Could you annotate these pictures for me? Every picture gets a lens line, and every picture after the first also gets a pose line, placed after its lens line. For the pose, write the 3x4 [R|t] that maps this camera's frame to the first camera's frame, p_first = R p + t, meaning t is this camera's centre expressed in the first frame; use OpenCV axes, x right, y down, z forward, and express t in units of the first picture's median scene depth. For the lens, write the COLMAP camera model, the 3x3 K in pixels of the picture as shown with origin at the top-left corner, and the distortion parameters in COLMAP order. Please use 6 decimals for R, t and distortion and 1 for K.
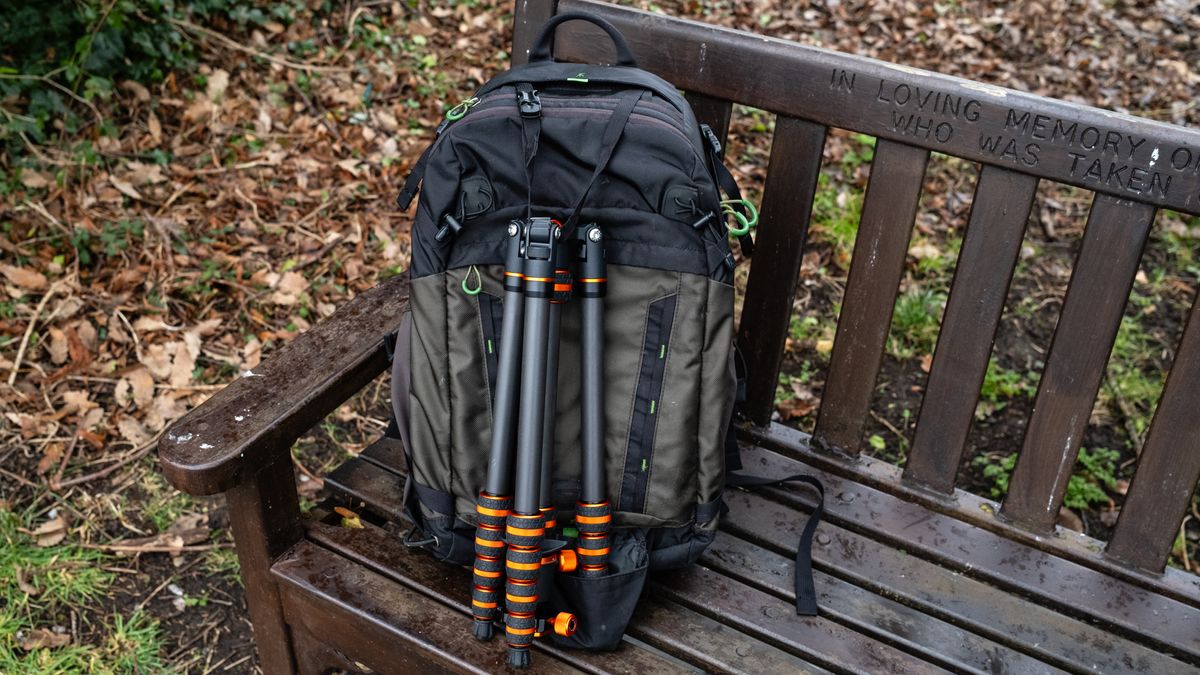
lens RADIAL K [[1239.2, 0, 597.4], [0, 1239.2, 336.2], [0, 0, 1]] dist [0.000624, 0.000000]
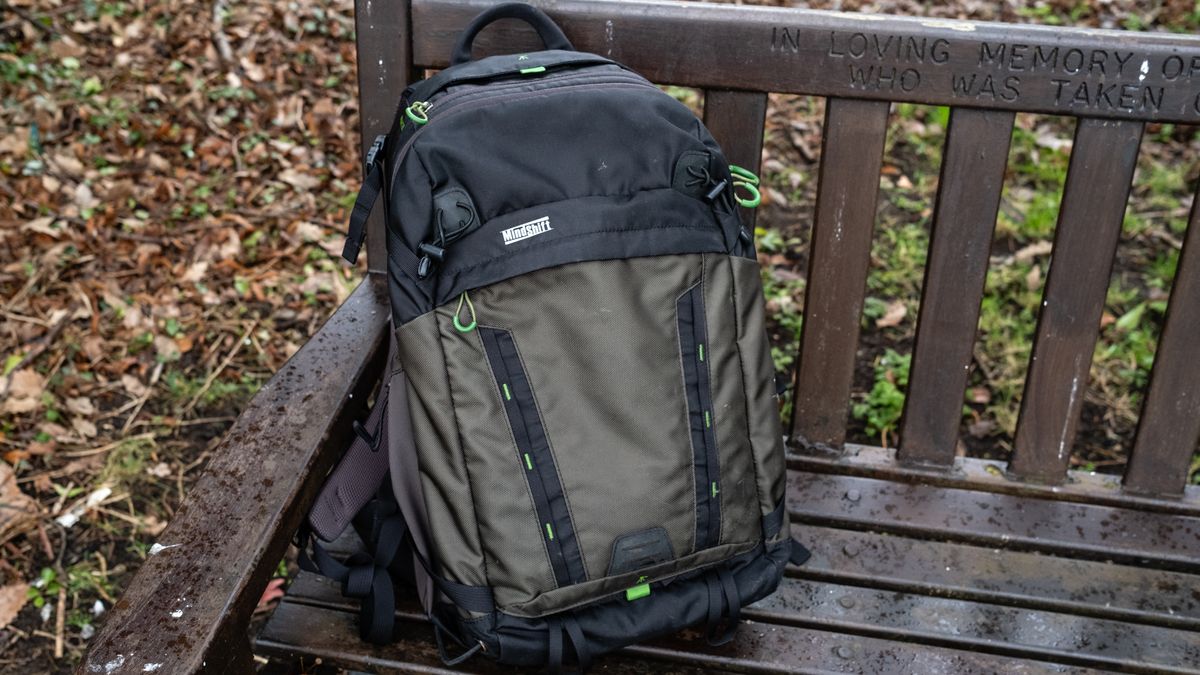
lens RADIAL K [[1239.2, 0, 604.1], [0, 1239.2, 336.3], [0, 0, 1]] dist [0.000624, 0.000000]
pose [[0.935332, -0.219797, 0.277206, -0.102287], [0.210532, 0.975545, 0.063148, -0.041765], [-0.284307, -0.000704, 0.958733, 0.099815]]
